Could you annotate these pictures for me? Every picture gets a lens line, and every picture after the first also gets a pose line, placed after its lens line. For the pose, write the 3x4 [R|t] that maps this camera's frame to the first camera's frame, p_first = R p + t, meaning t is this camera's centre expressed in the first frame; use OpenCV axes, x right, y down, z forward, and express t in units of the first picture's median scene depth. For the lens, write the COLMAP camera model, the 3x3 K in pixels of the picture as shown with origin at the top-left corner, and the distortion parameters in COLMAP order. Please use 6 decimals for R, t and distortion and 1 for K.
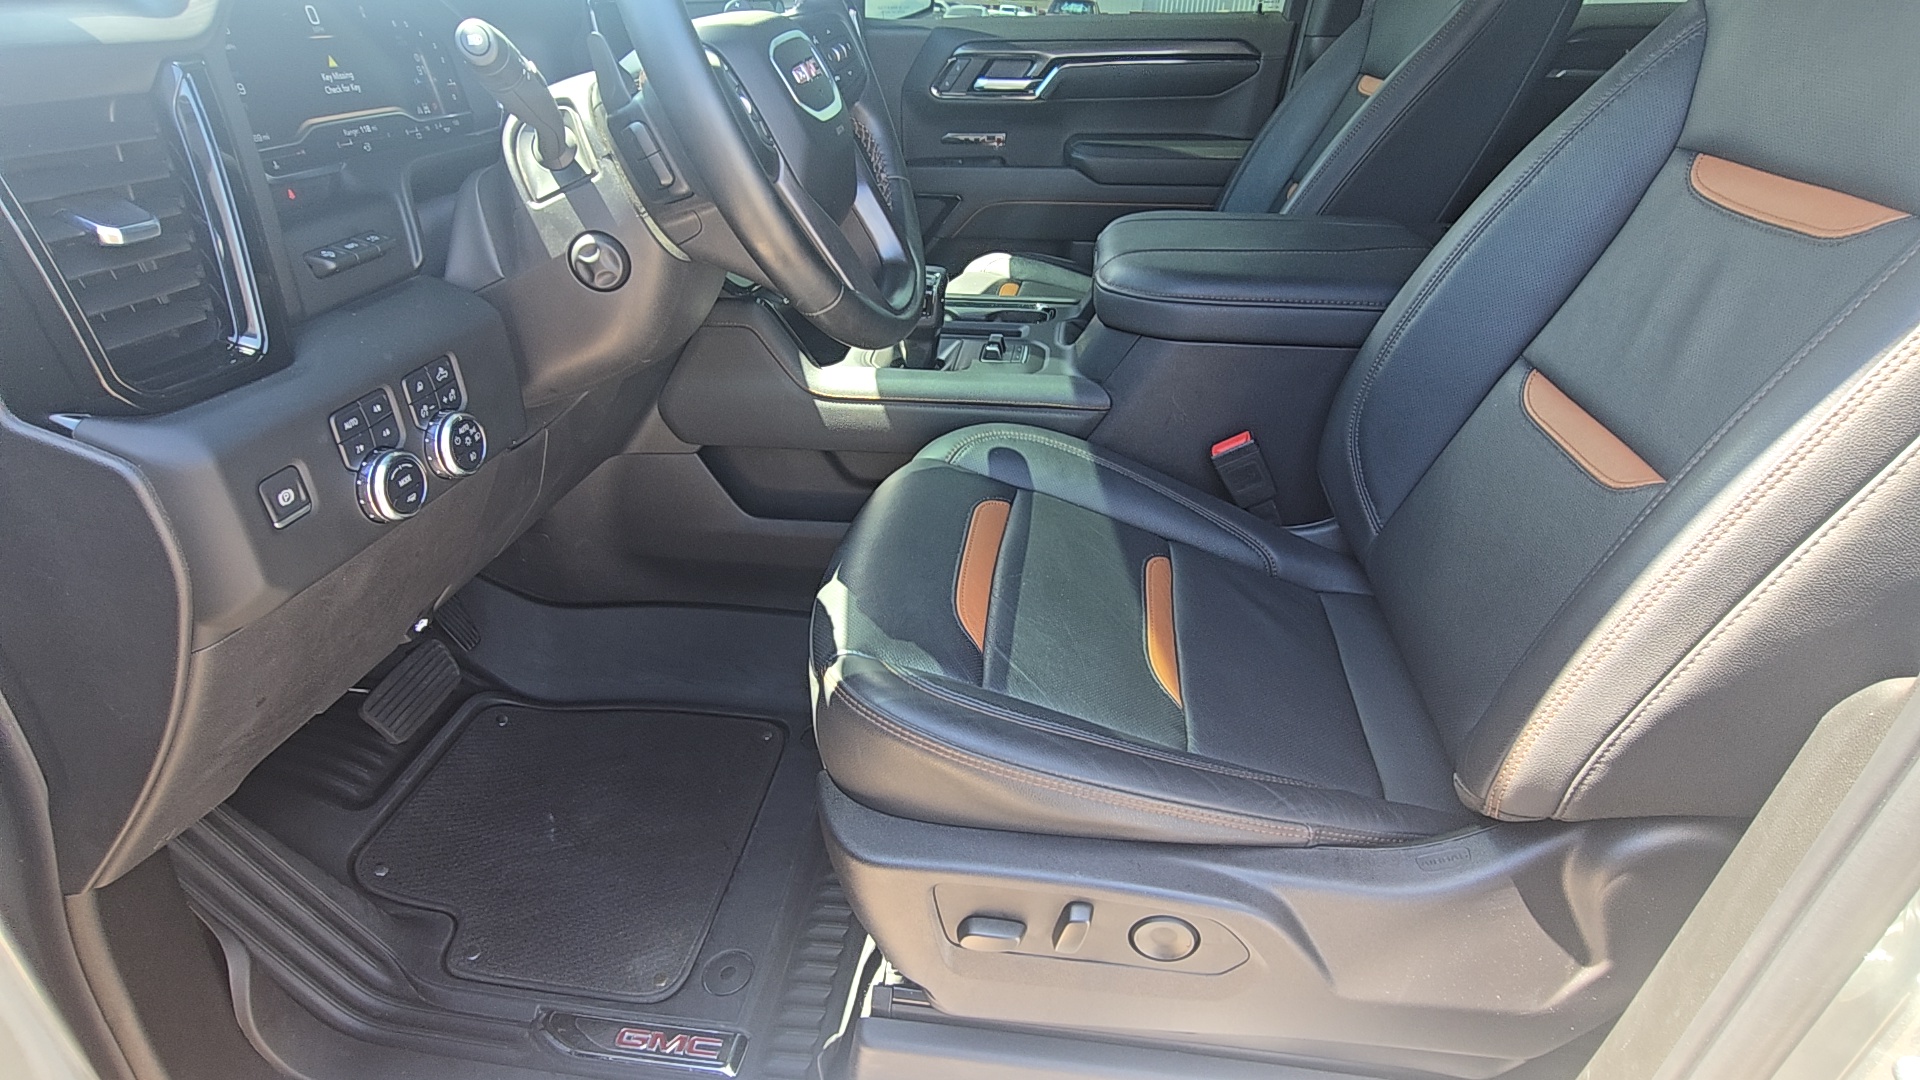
lens RADIAL K [[978.9, 0, 960.7], [0, 978.9, 587.5], [0, 0, 1]] dist [-0.001327, 0.000962]
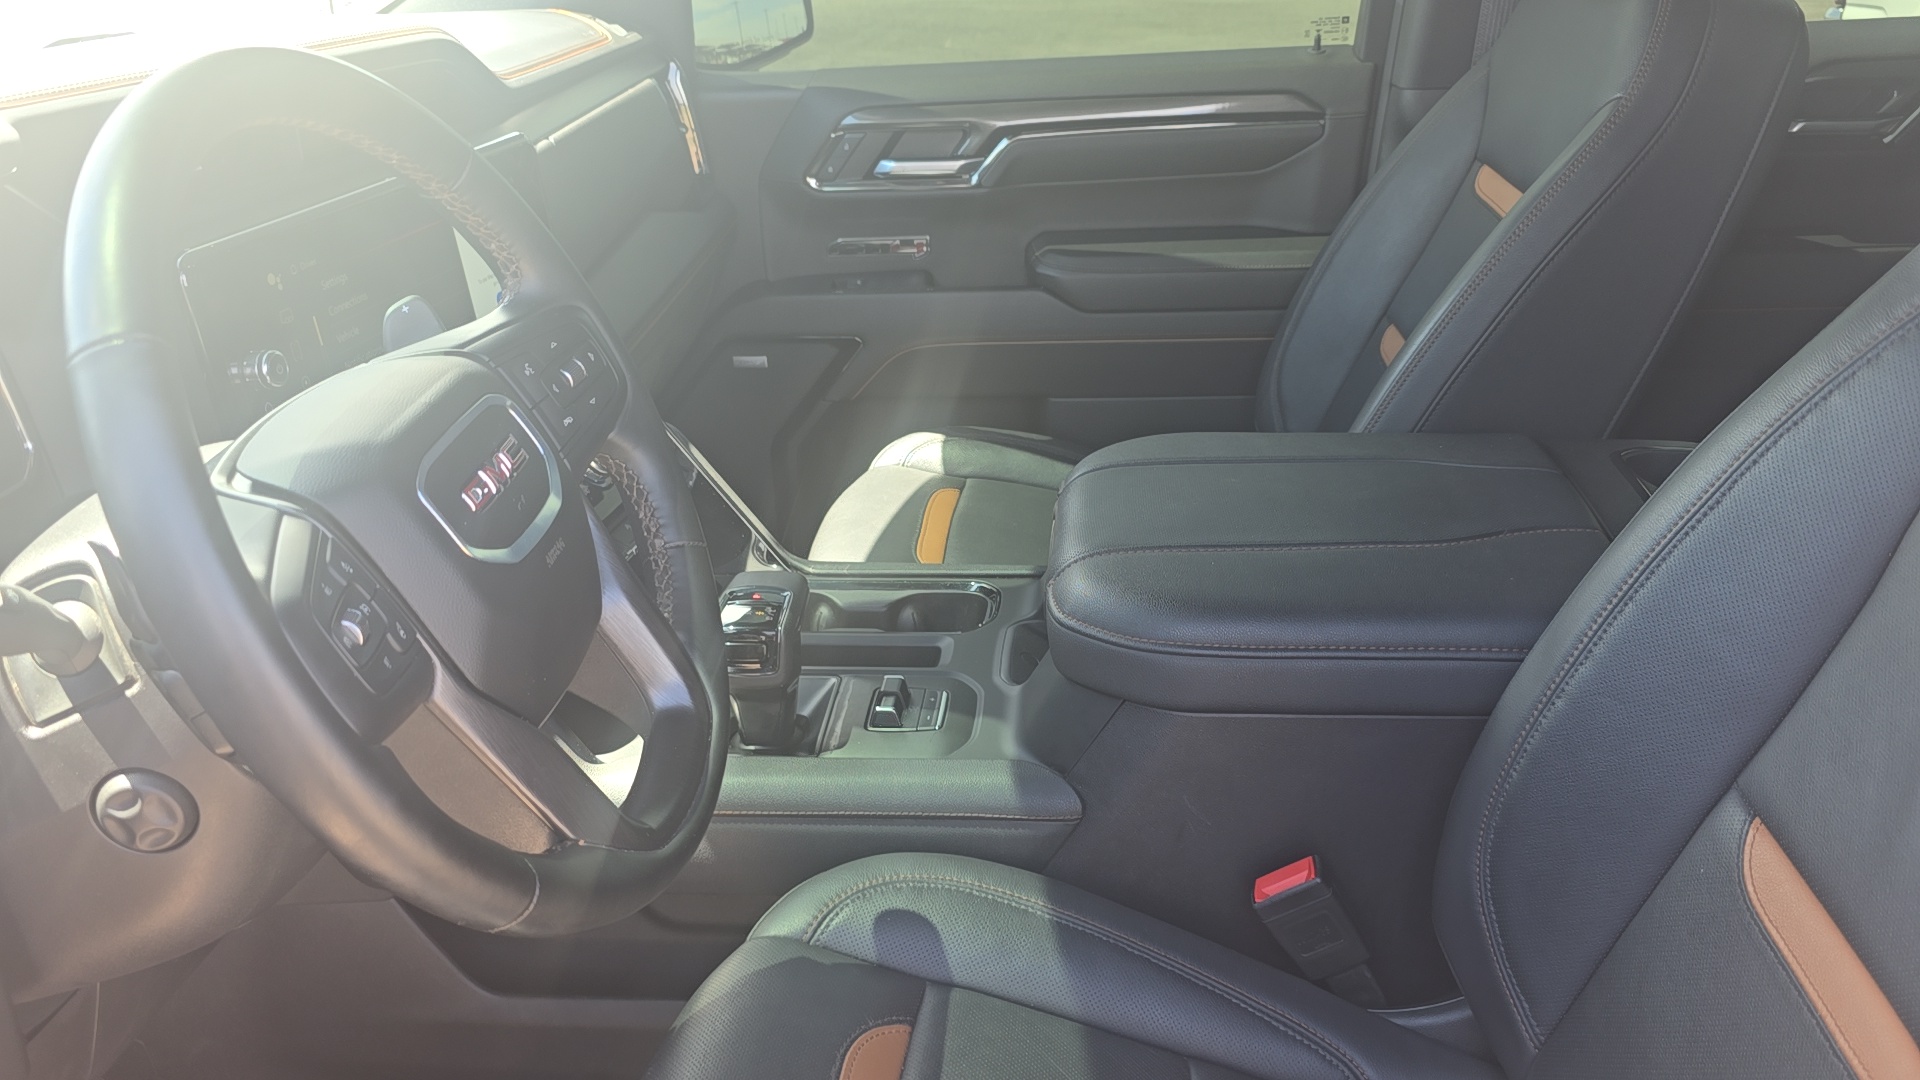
lens RADIAL K [[1626.3, 0, 968.4], [0, 1626.3, 587.0], [0, 0, 1]] dist [-0.019454, 0.025178]
pose [[0.998772, -0.046391, 0.017408, 0.095525], [0.048167, 0.991429, -0.121441, -0.267200], [-0.011625, 0.122130, 0.992446, 0.006916]]
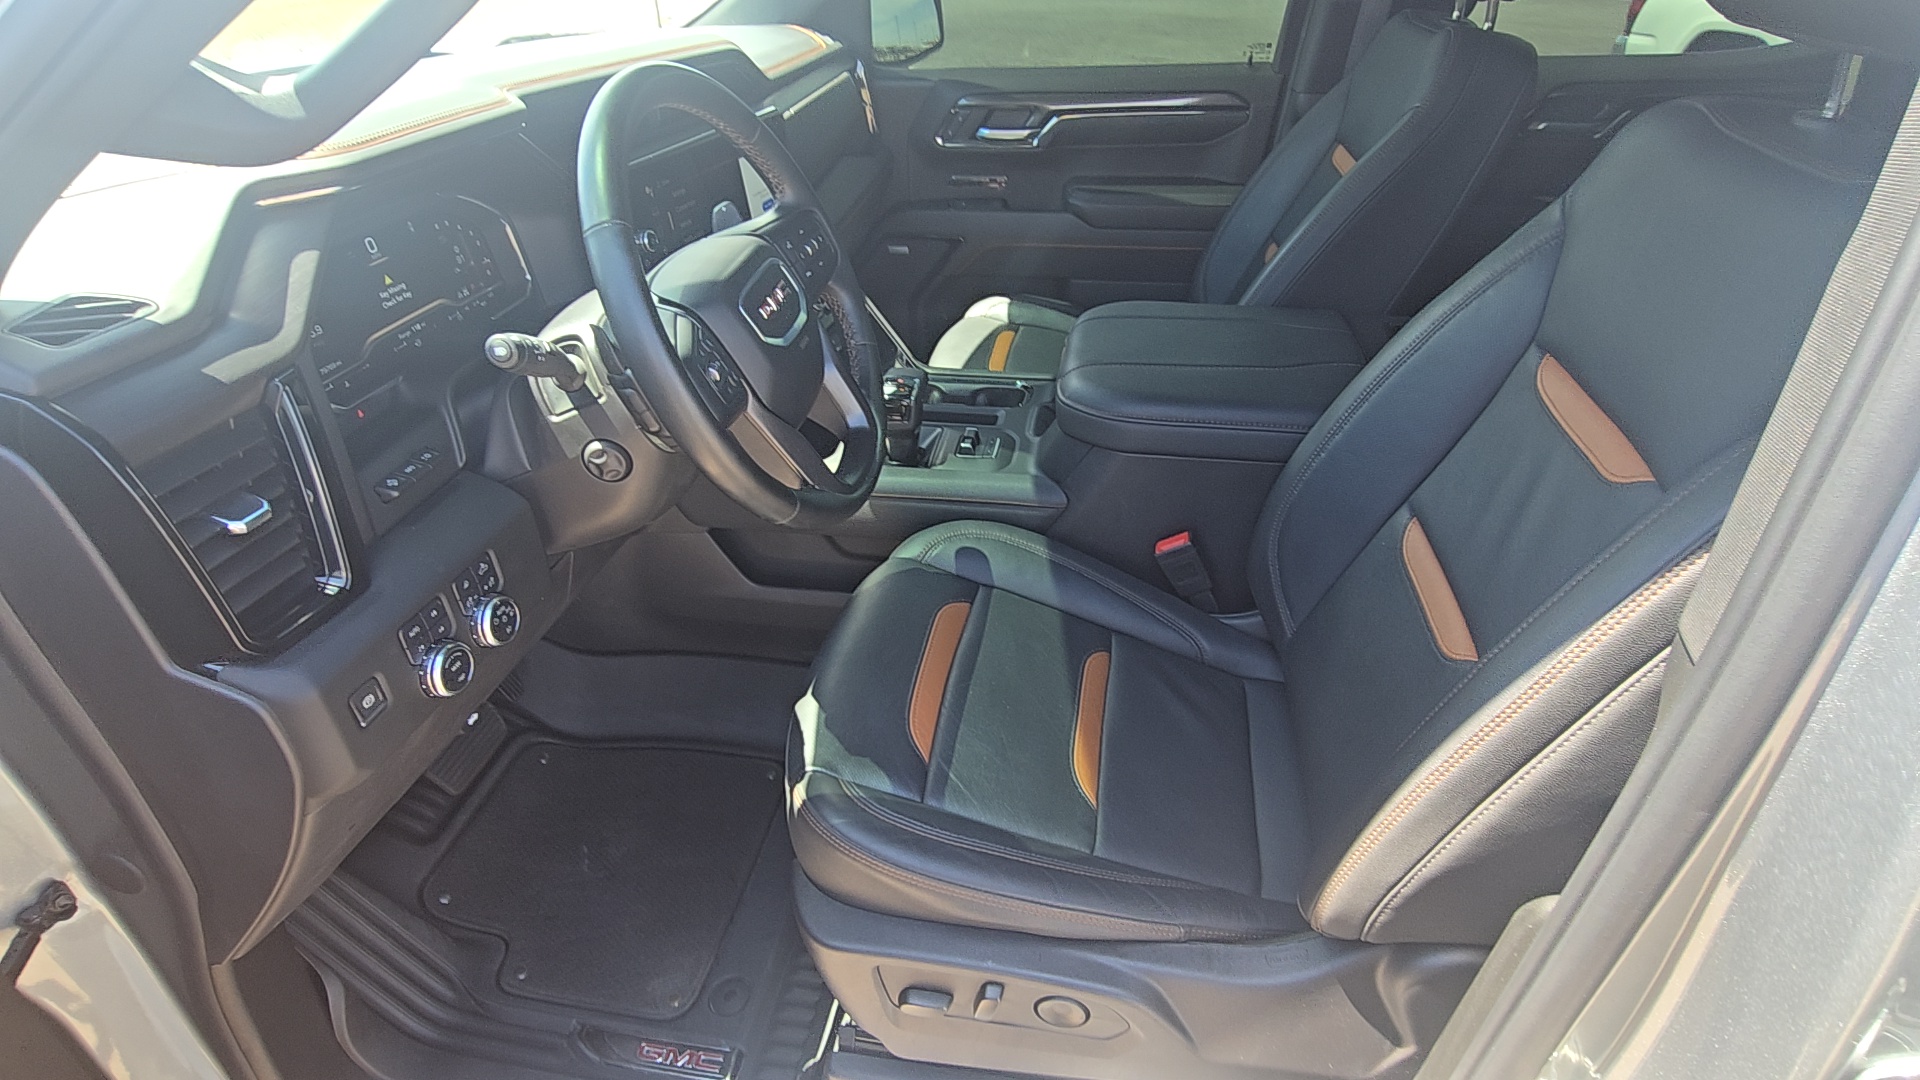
lens RADIAL K [[978.9, 0, 962.9], [0, 978.9, 586.5], [0, 0, 1]] dist [-0.001327, 0.000962]
pose [[0.999127, 0.009784, -0.040619, 0.103950], [-0.007175, 0.997931, 0.063893, -0.211754], [0.041160, -0.063546, 0.997130, -0.173362]]
